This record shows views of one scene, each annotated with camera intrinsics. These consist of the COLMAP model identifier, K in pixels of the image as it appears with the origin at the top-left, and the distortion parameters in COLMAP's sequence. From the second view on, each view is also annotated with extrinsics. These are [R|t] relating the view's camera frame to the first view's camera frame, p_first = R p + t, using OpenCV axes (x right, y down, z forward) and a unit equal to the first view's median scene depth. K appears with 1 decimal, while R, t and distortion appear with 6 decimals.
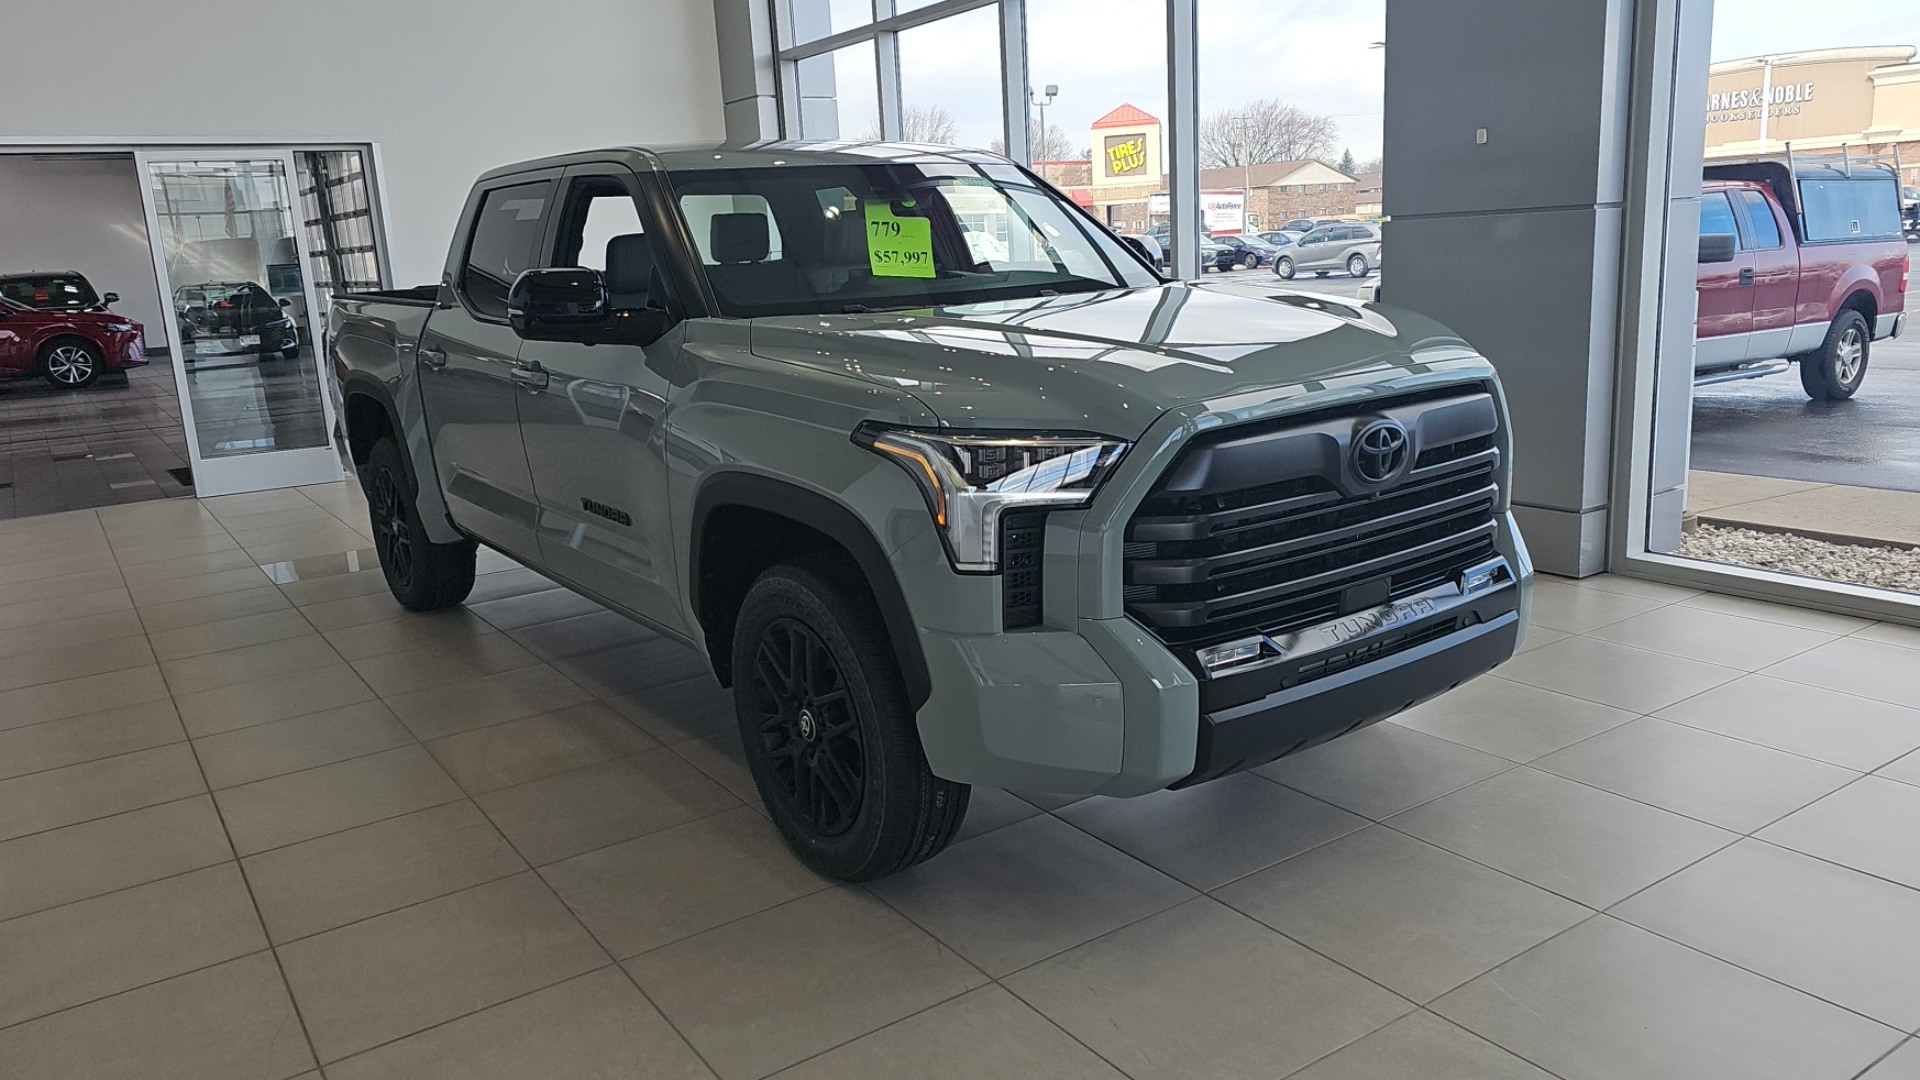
lens RADIAL K [[1385.4, 0, 963.2], [0, 1385.4, 530.2], [0, 0, 1]] dist [0.057762, -0.000941]
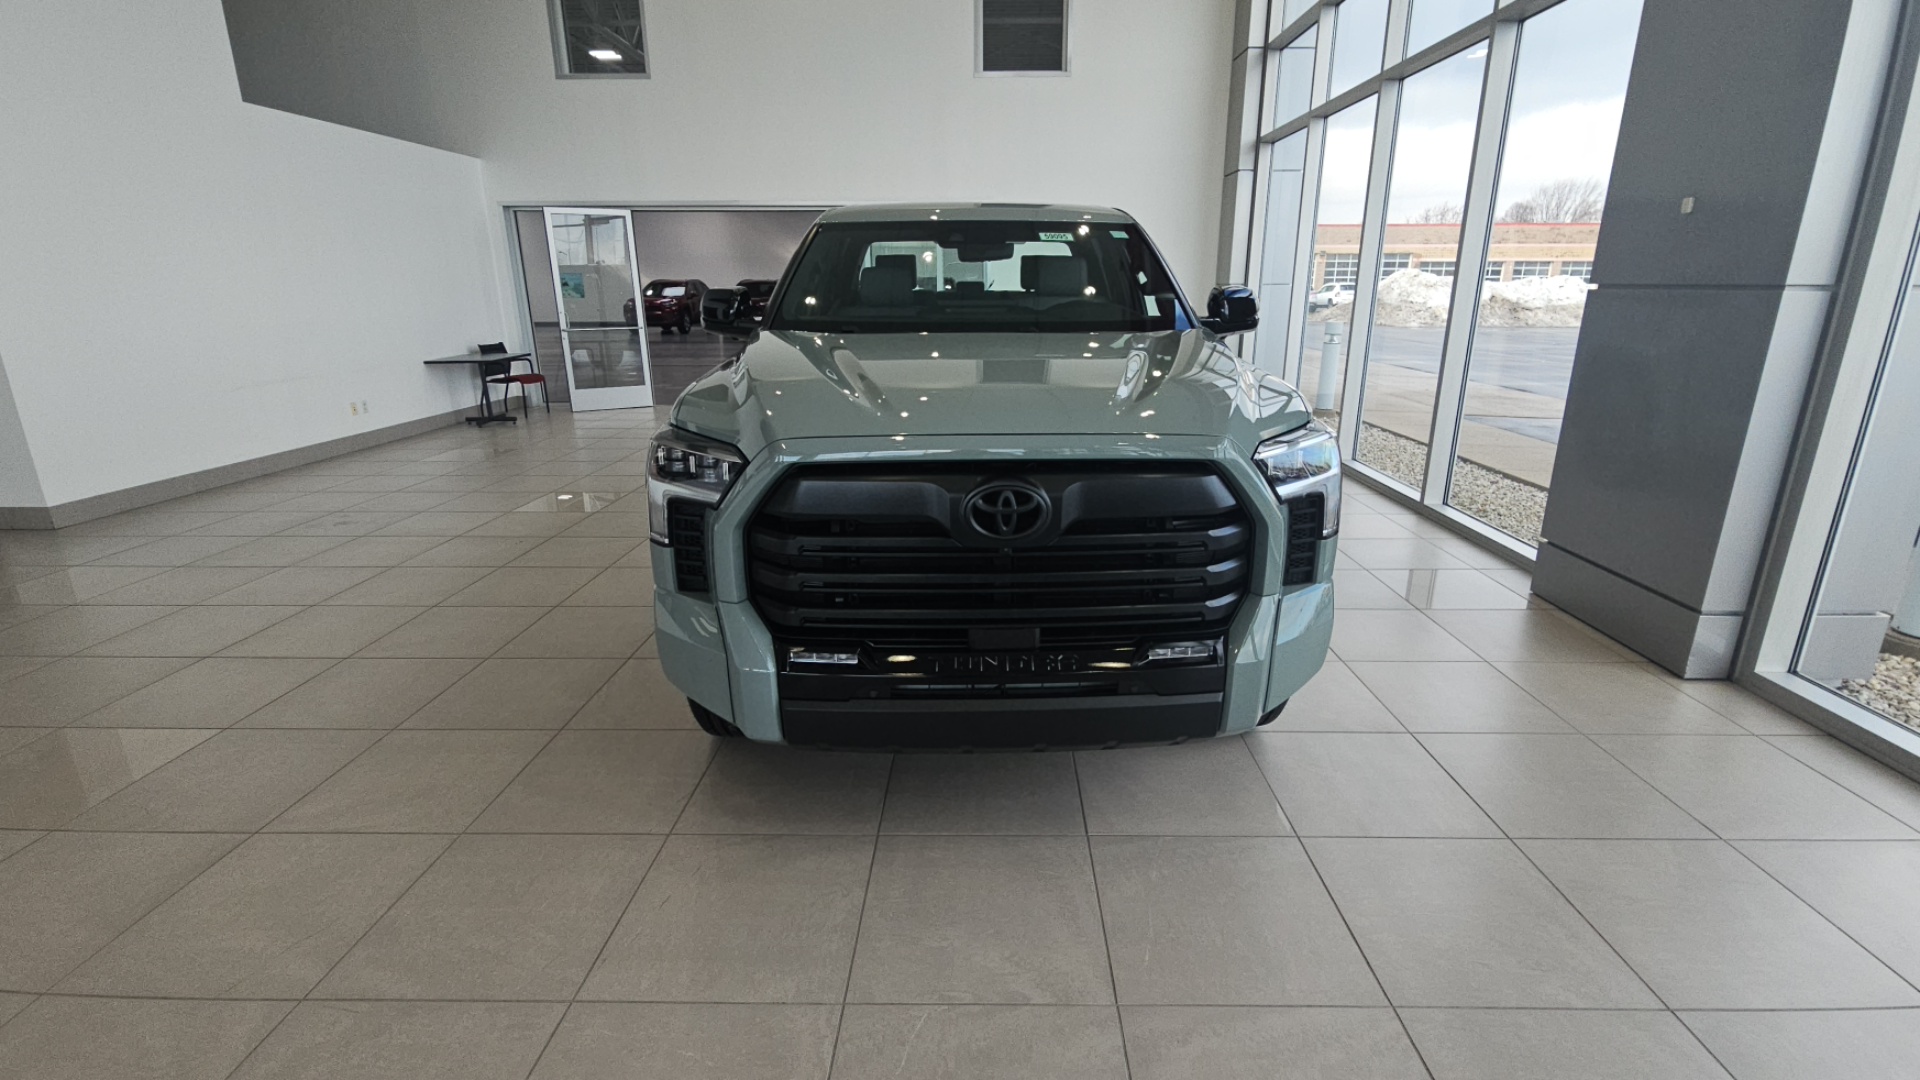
lens RADIAL K [[858.9, 0, 972.0], [0, 858.9, 547.5], [0, 0, 1]] dist [0.010725, -0.007819]
pose [[0.821069, 0.219399, -0.526981, 0.415919], [-0.161564, 0.974757, 0.154096, -0.083366], [0.547487, -0.041383, 0.835790, 0.297514]]
